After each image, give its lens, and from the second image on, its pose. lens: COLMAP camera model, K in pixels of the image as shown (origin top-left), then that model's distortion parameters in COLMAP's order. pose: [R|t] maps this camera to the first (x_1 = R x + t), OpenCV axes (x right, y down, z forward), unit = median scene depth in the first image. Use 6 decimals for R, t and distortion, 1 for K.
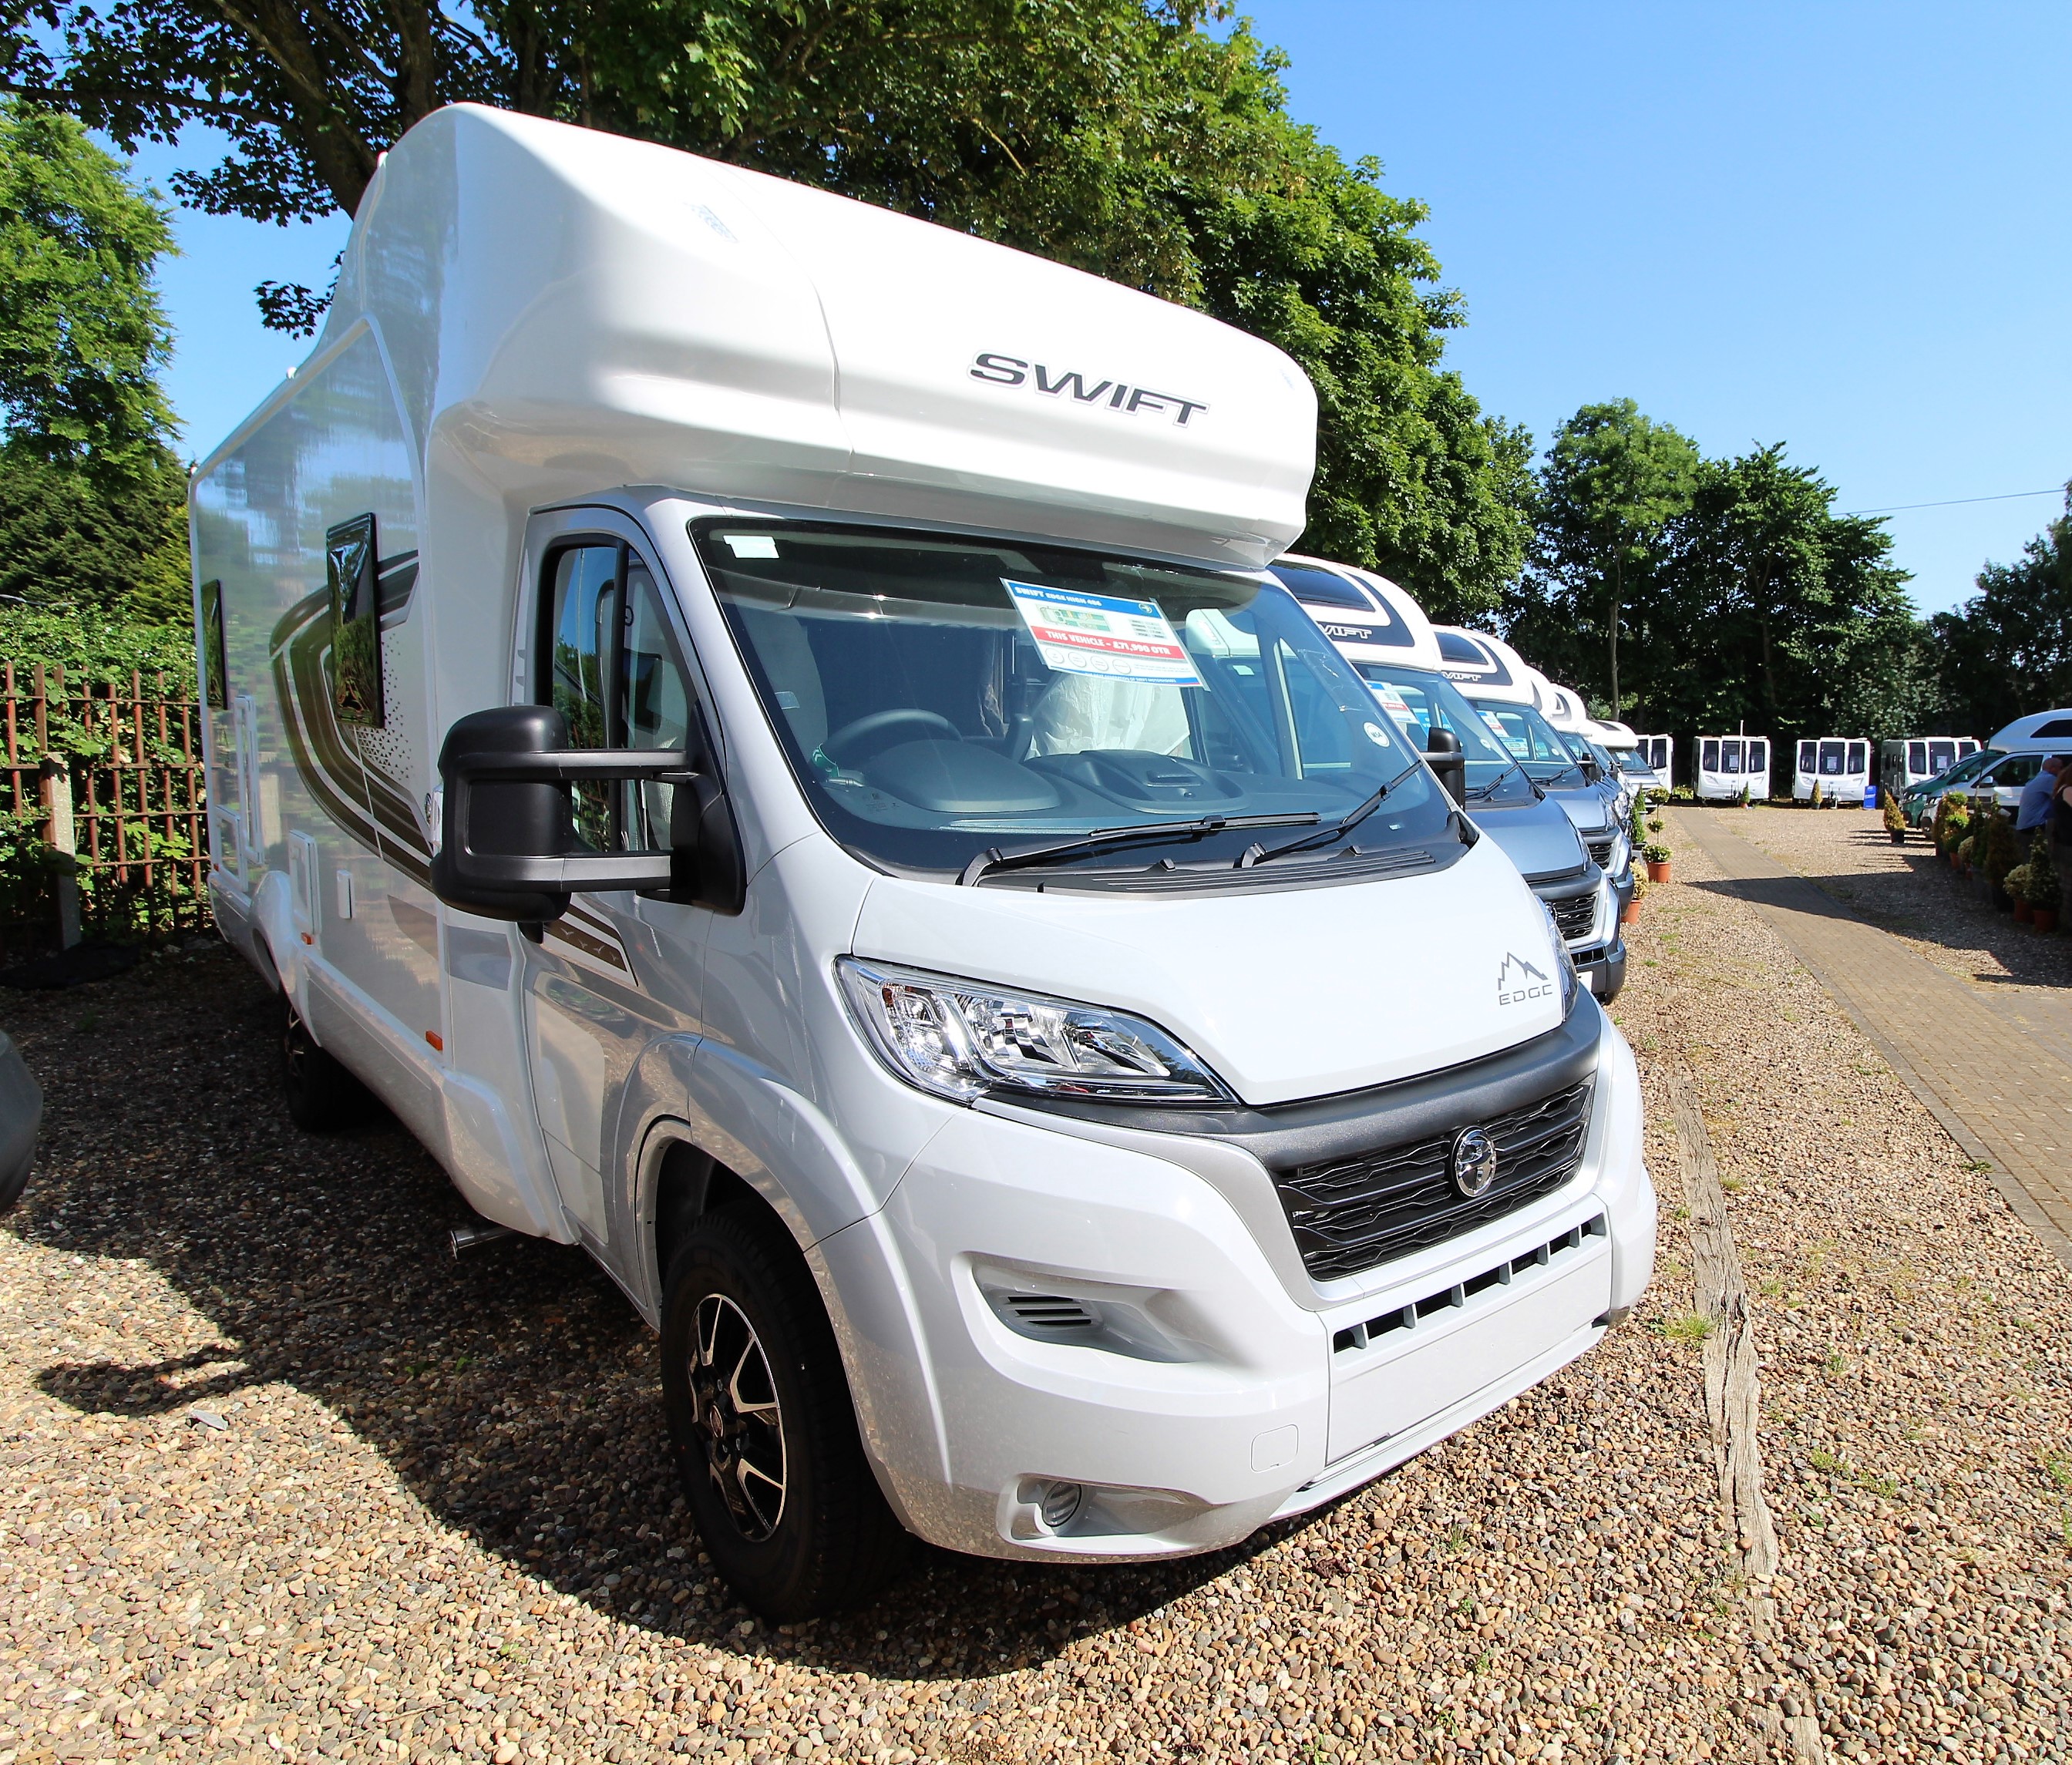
lens RADIAL K [[1093.4, 0, 1036.0], [0, 1093.4, 882.5], [0, 0, 1]] dist [-0.001589, -0.000071]
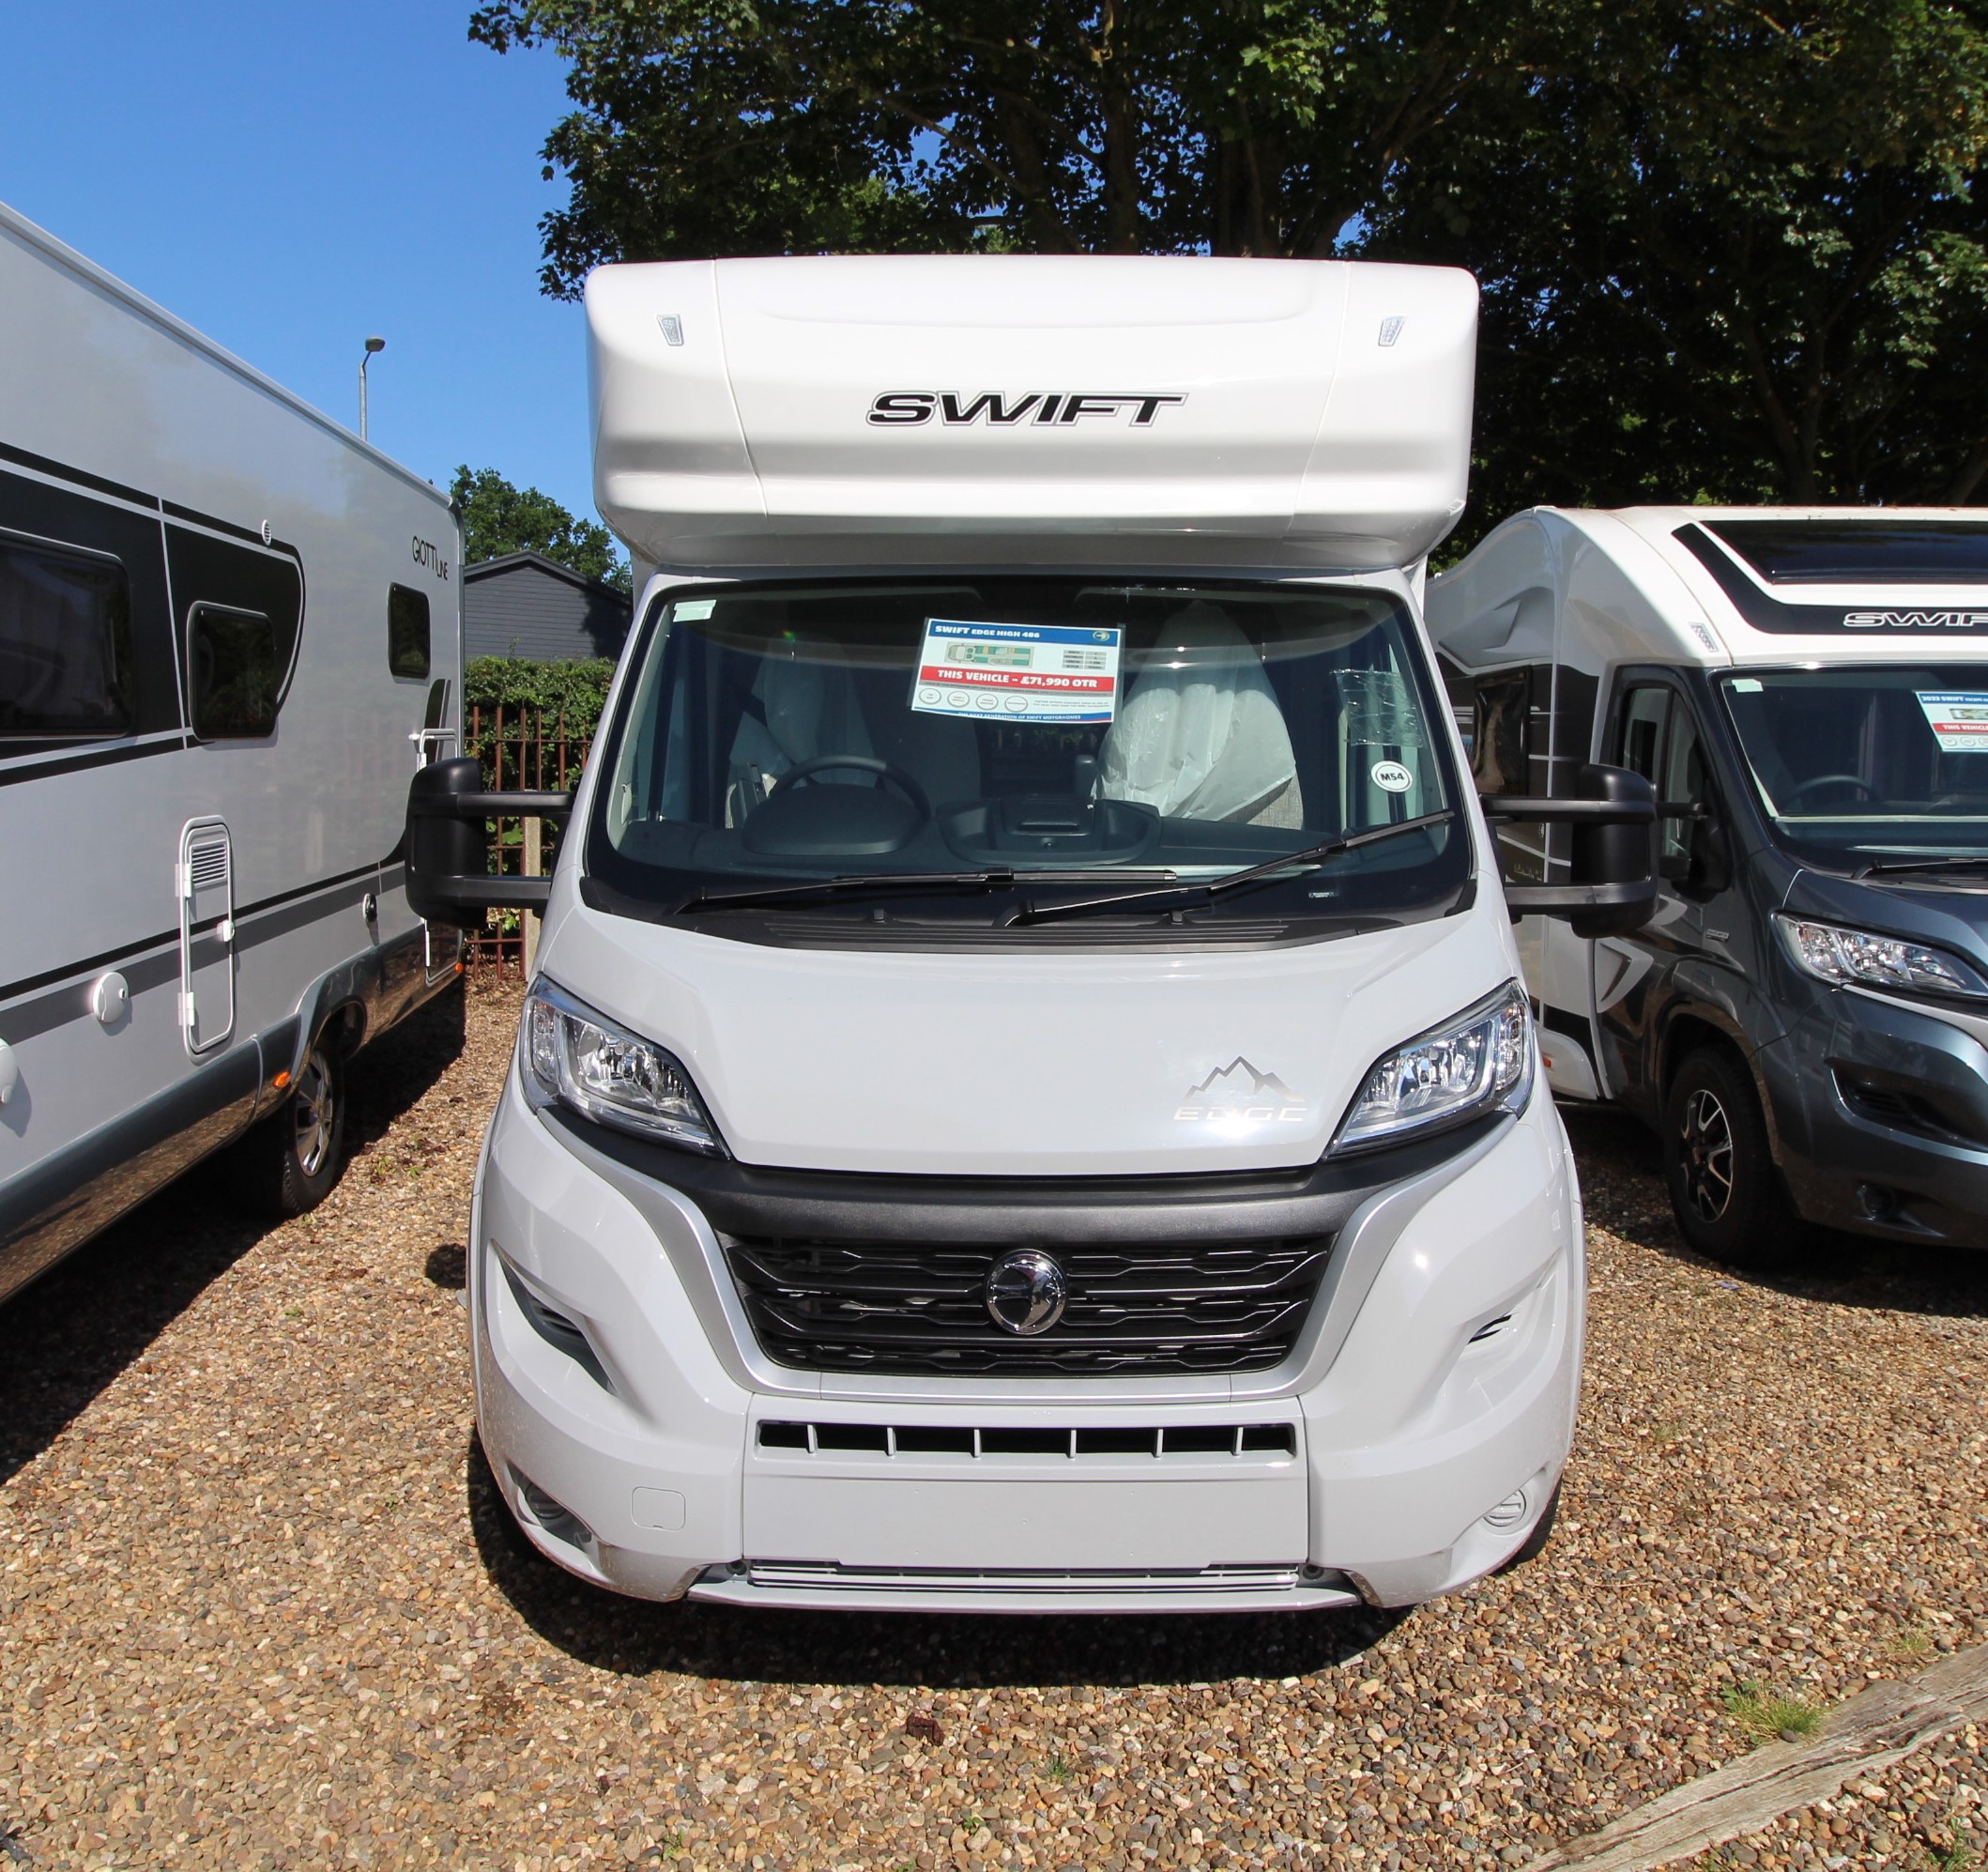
lens RADIAL K [[1212.4, 0, 993.8], [0, 1212.4, 908.0], [0, 0, 1]] dist [-0.000308, 0.000051]
pose [[0.822874, 0.055759, -0.565482, 0.649890], [-0.067753, 0.997702, -0.000214, -0.025224], [0.564170, 0.038489, 0.824761, 0.156638]]
